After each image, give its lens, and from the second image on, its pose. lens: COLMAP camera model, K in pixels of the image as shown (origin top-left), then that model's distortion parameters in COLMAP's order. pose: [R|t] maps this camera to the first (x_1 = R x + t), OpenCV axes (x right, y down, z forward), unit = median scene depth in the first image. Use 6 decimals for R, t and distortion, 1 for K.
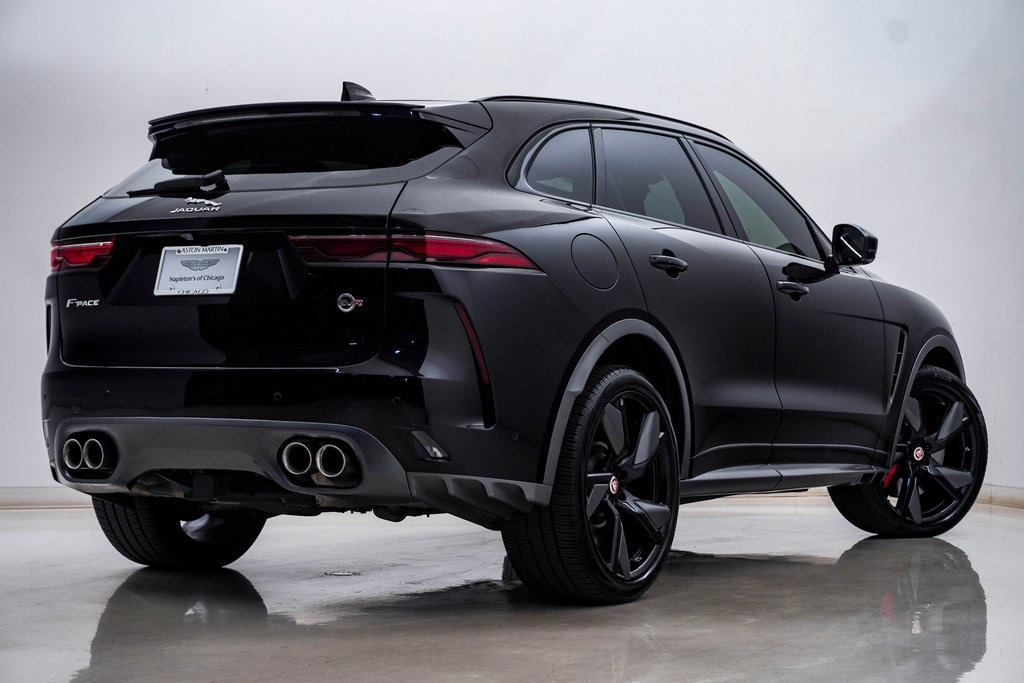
lens RADIAL K [[2182.6, 0, 512.2], [0, 2182.6, 336.4], [0, 0, 1]] dist [0.012600, 0.000000]
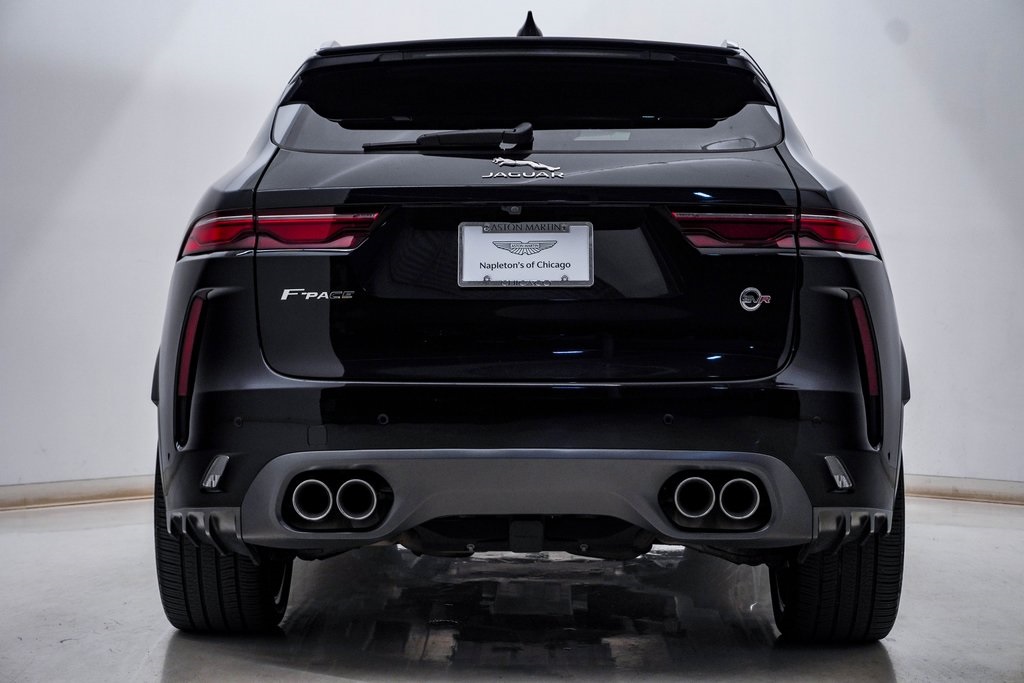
lens RADIAL K [[2089.2, 0, 513.2], [0, 2089.2, 347.5], [0, 0, 1]] dist [0.043673, 0.000000]
pose [[0.866947, -0.015432, 0.498162, -0.493935], [-0.003112, 0.999333, 0.036374, -0.023513], [-0.498391, -0.033084, 0.866321, 0.355670]]
